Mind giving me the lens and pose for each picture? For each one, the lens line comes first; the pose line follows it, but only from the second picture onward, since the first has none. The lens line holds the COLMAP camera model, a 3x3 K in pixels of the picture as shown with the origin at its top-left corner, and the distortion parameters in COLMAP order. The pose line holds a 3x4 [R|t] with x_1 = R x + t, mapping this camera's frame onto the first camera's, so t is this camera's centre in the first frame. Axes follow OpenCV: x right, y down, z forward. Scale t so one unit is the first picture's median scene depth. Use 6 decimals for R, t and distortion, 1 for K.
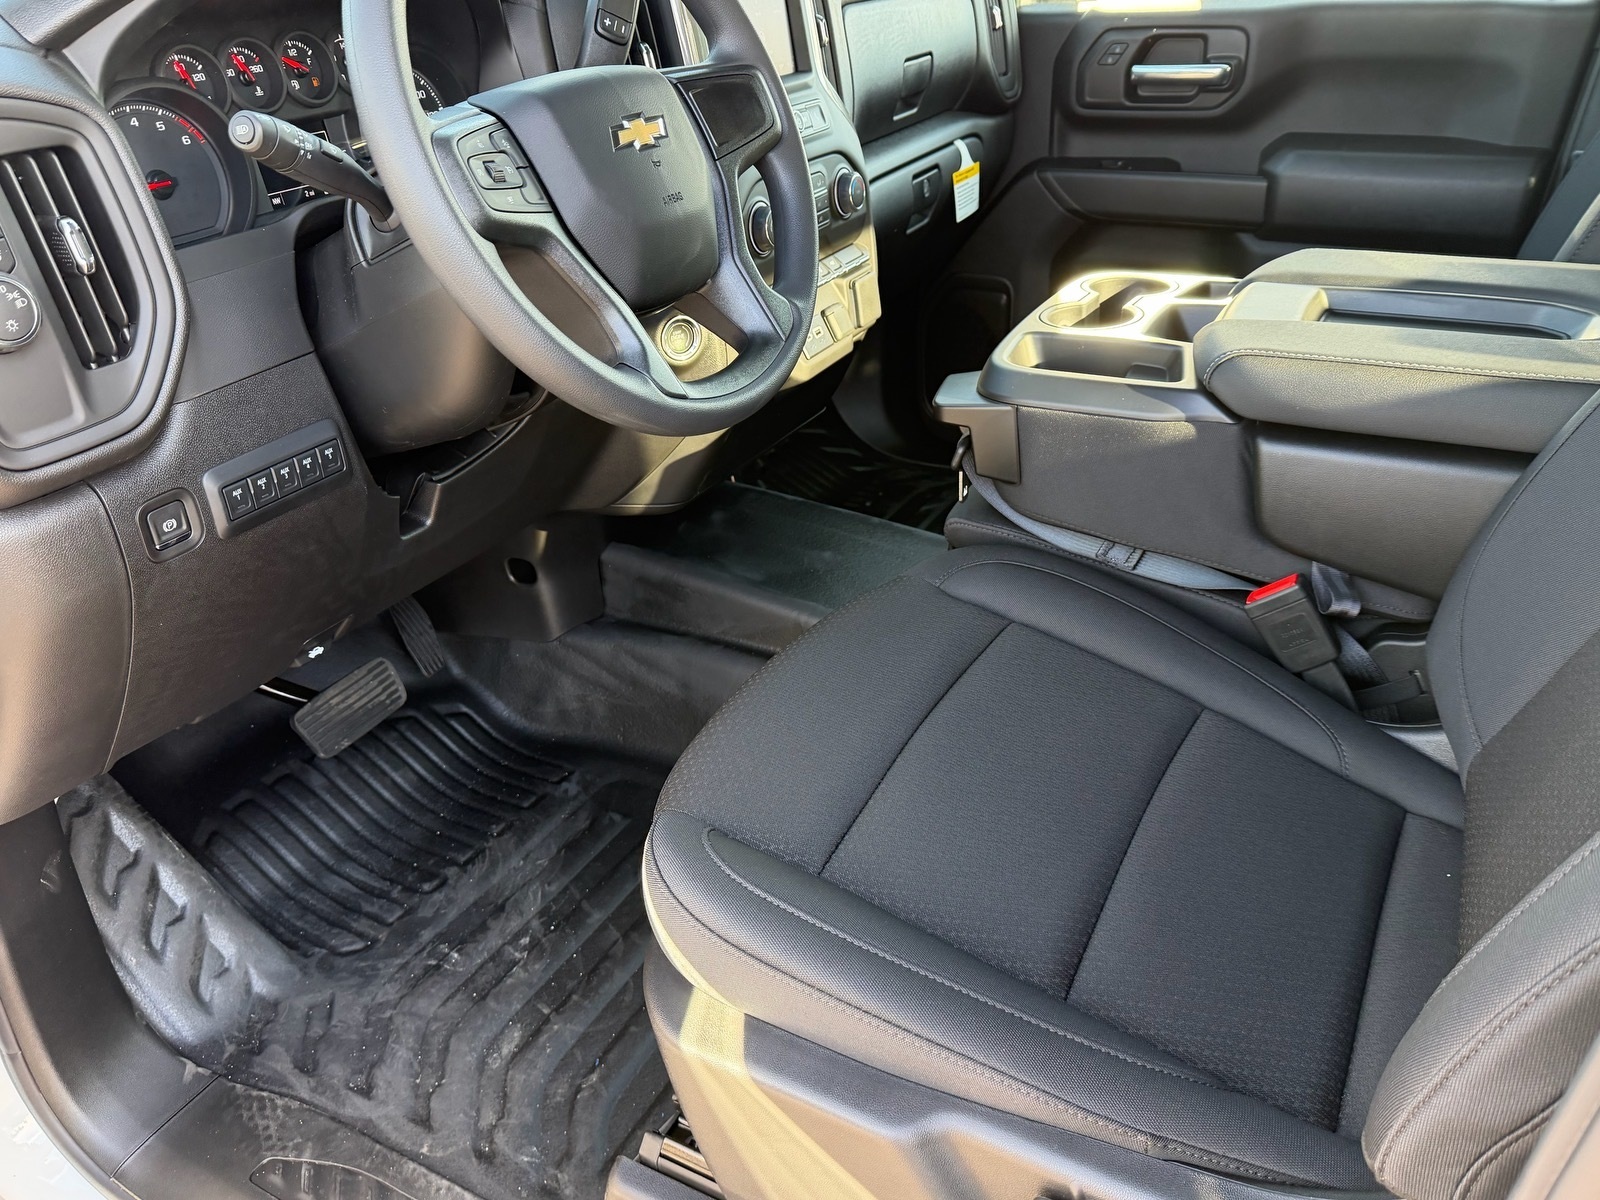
lens RADIAL K [[1201.5, 0, 803.0], [0, 1201.5, 594.2], [0, 0, 1]] dist [0.042584, -0.077027]
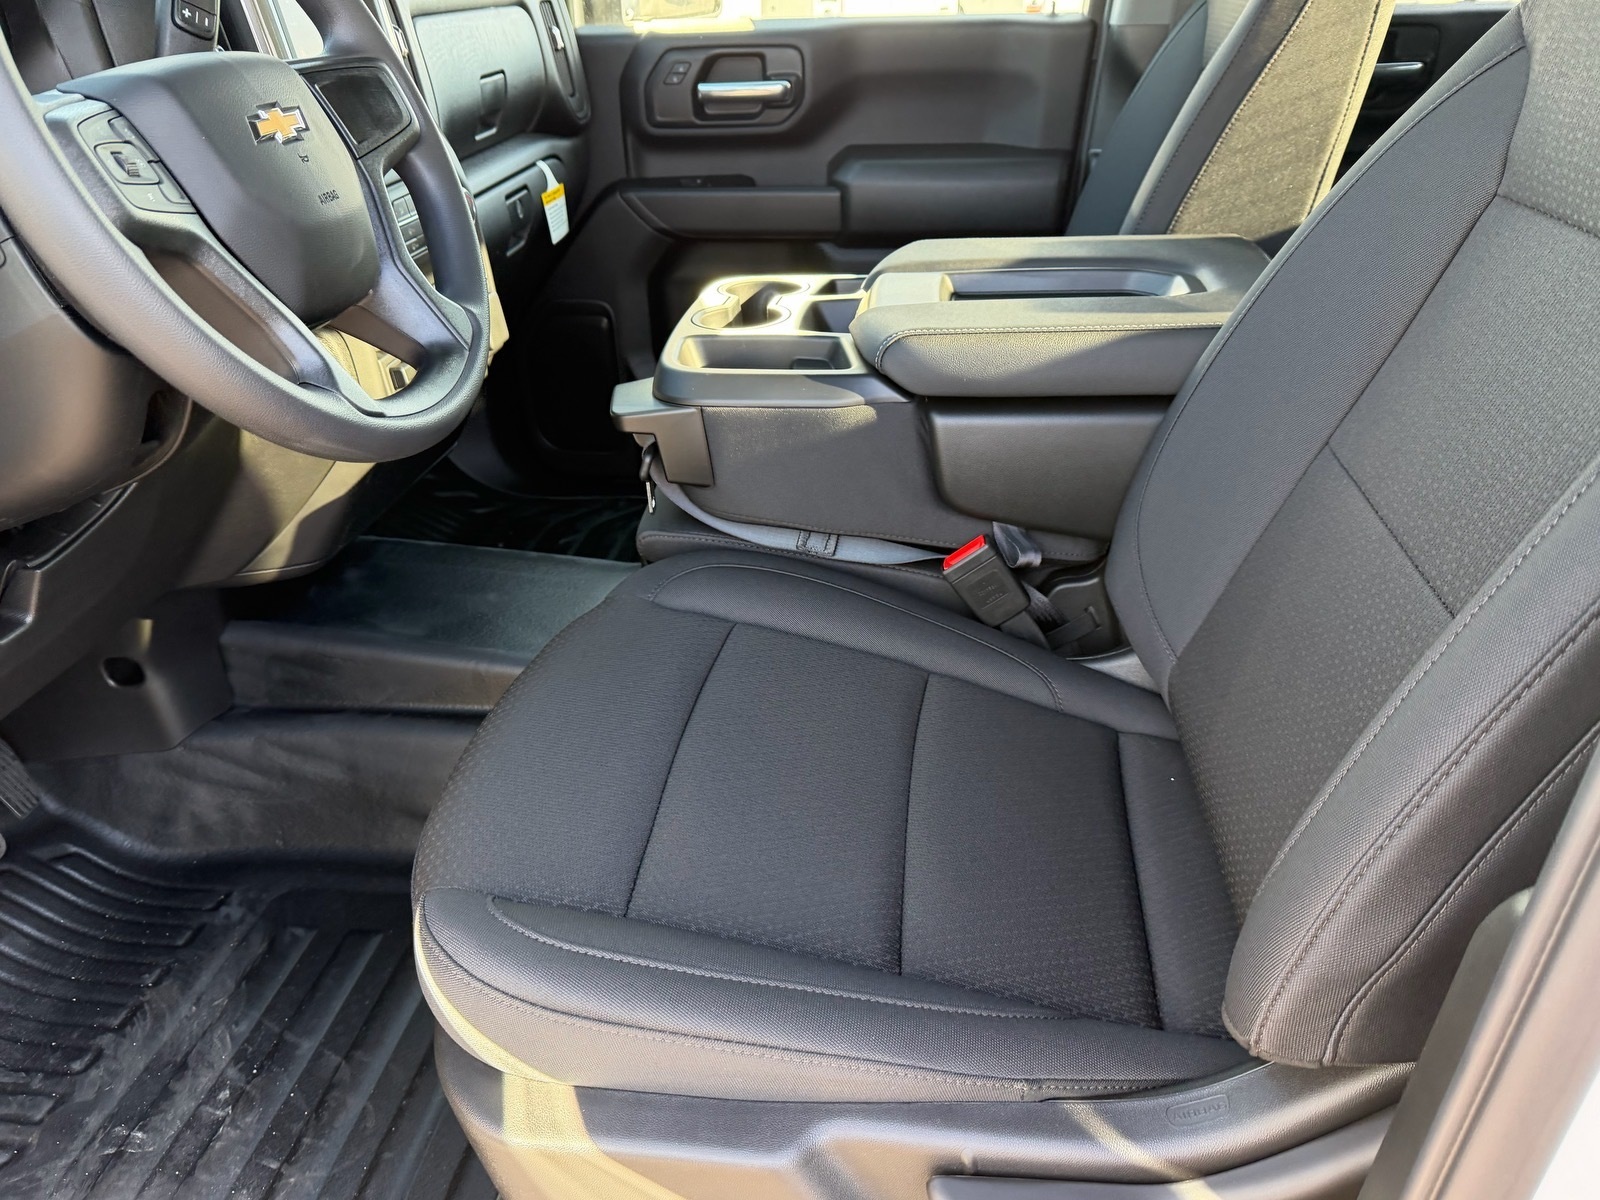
lens RADIAL K [[1201.5, 0, 809.1], [0, 1201.5, 601.8], [0, 0, 1]] dist [0.042584, -0.077027]
pose [[0.926843, -0.154870, 0.342020, -0.114623], [0.164224, 0.986422, 0.001628, 0.015868], [-0.337628, 0.054659, 0.939691, 0.064065]]
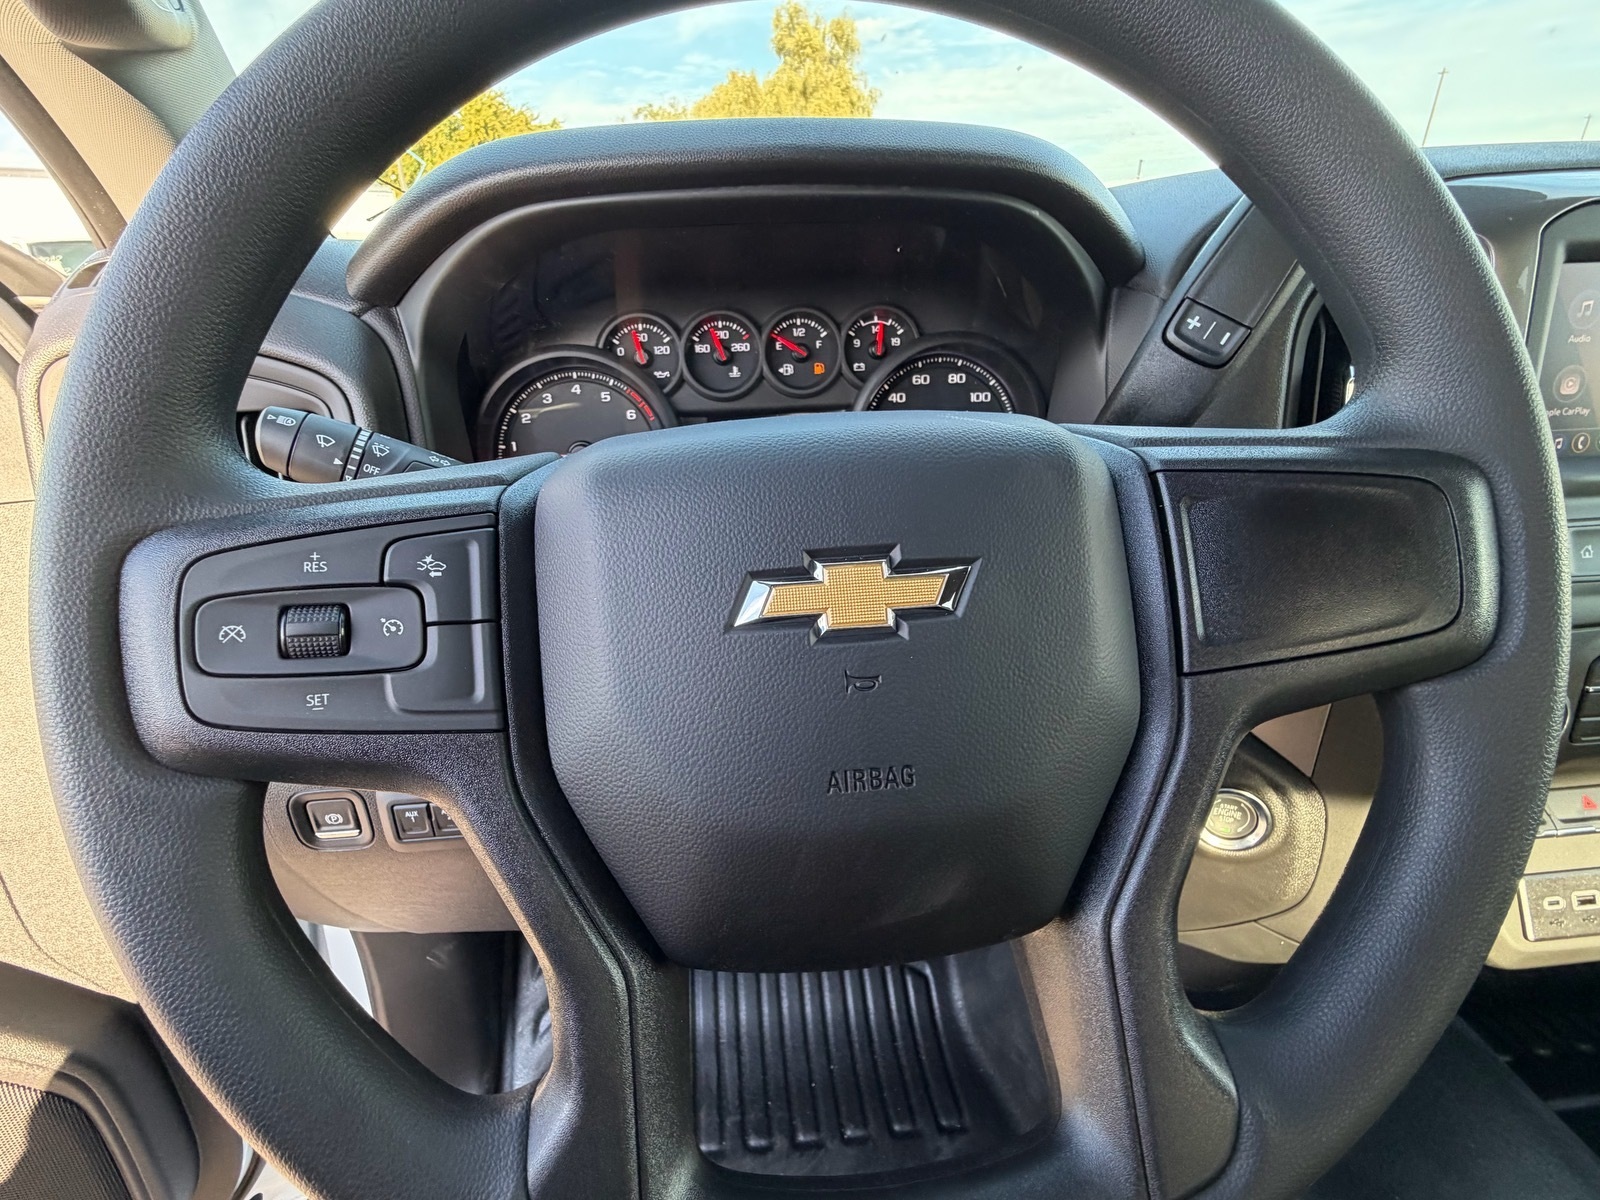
lens RADIAL K [[757.3, 0, 781.4], [0, 757.3, 595.1], [0, 0, 1]] dist [0.003597, -0.001106]
pose [[0.563851, 0.336855, -0.754056, 0.029600], [-0.396465, 0.911356, 0.110664, -0.346737], [0.724491, 0.236559, 0.647420, 0.716556]]
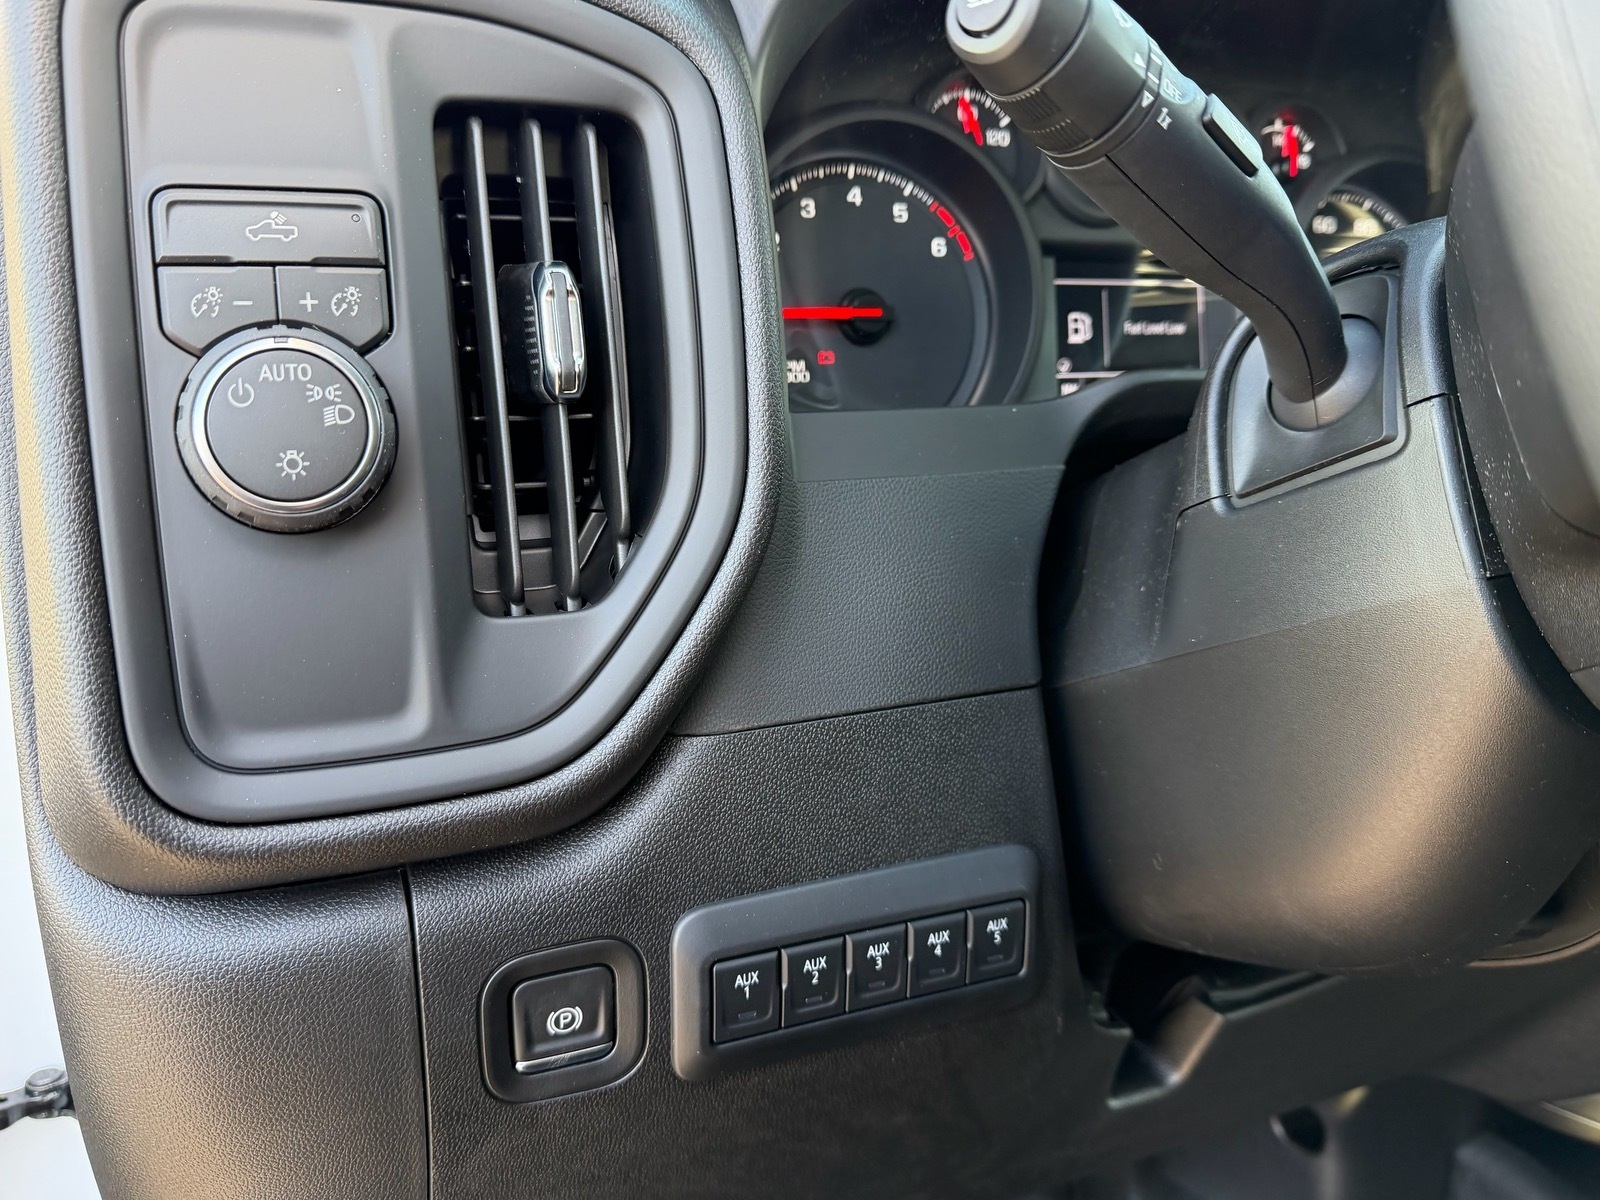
lens RADIAL K [[1201.5, 0, 788.1], [0, 1201.5, 589.8], [0, 0, 1]] dist [0.042584, -0.077027]
pose [[0.785471, 0.185566, -0.590424, -0.218575], [-0.334818, 0.929743, -0.153213, -0.131416], [0.520512, 0.318029, 0.792417, 0.577980]]
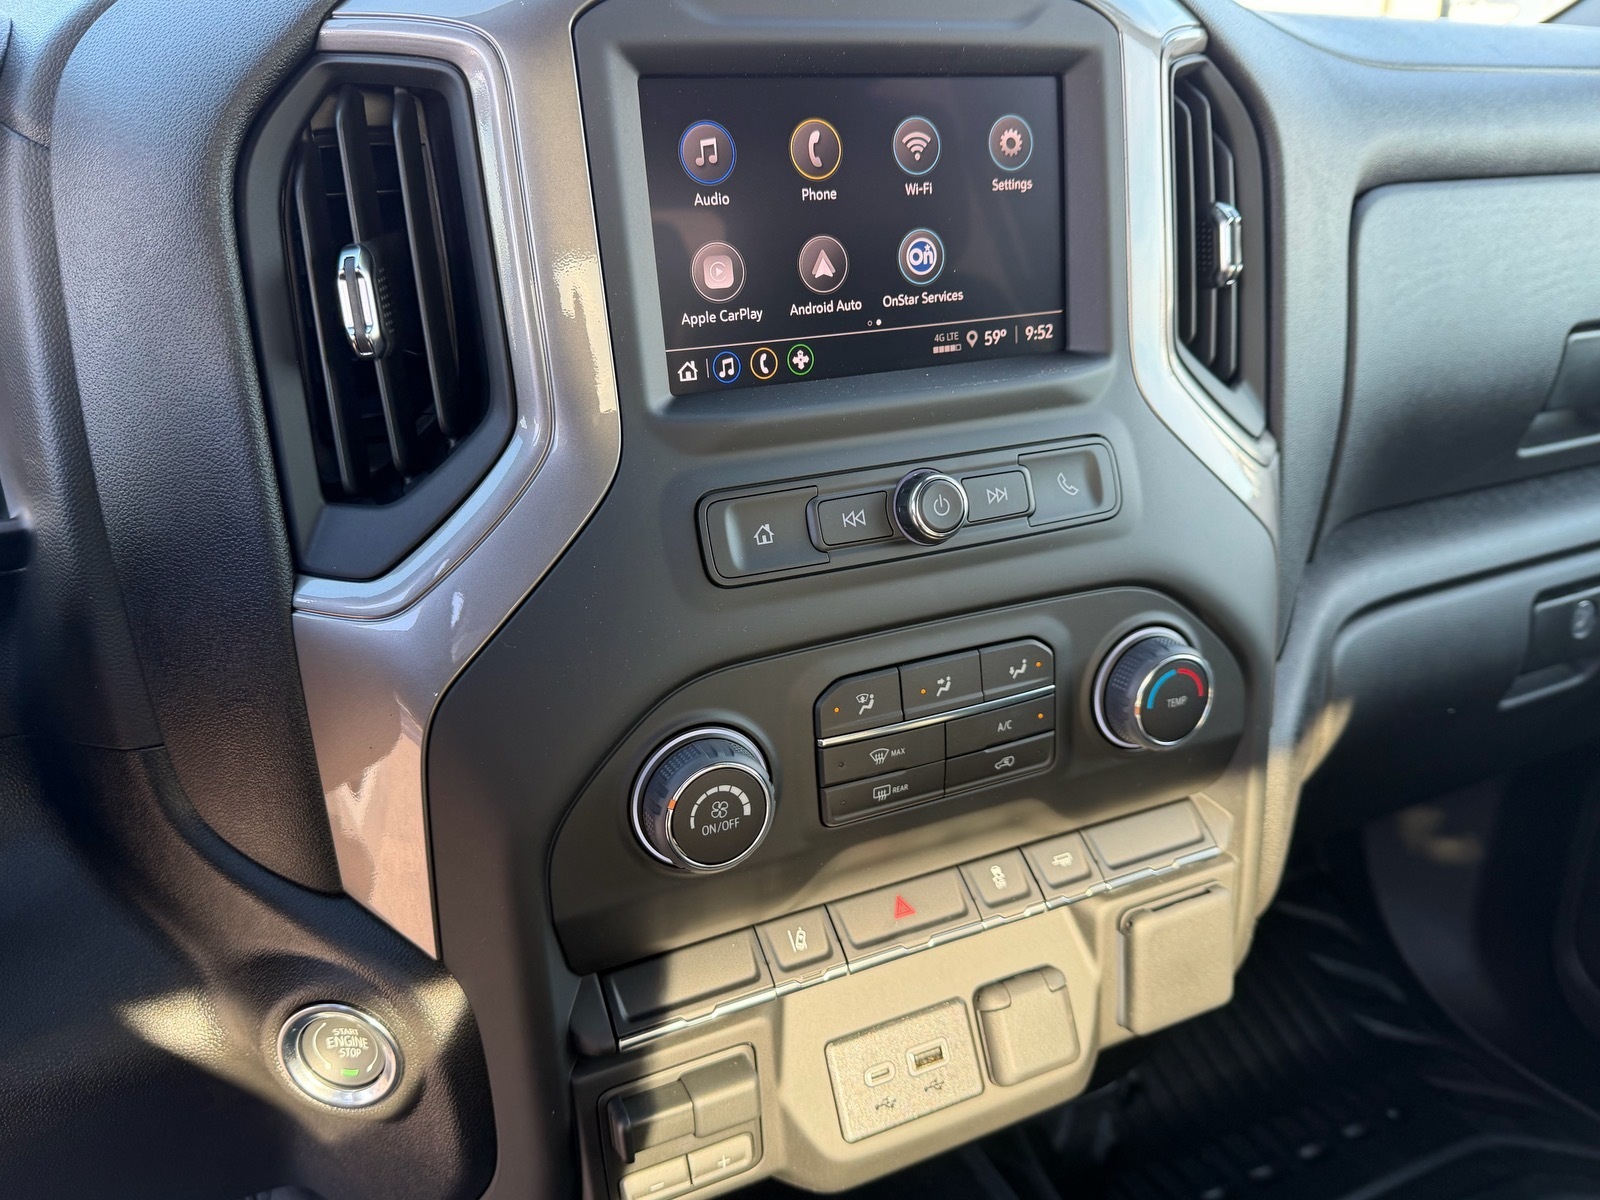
lens RADIAL K [[1201.5, 0, 797.6], [0, 1201.5, 587.7], [0, 0, 1]] dist [0.042584, -0.077027]
pose [[0.801925, 0.231645, -0.550688, 0.208412], [-0.298791, 0.953715, -0.033930, -0.474302], [0.517340, 0.191750, 0.834021, 0.972284]]
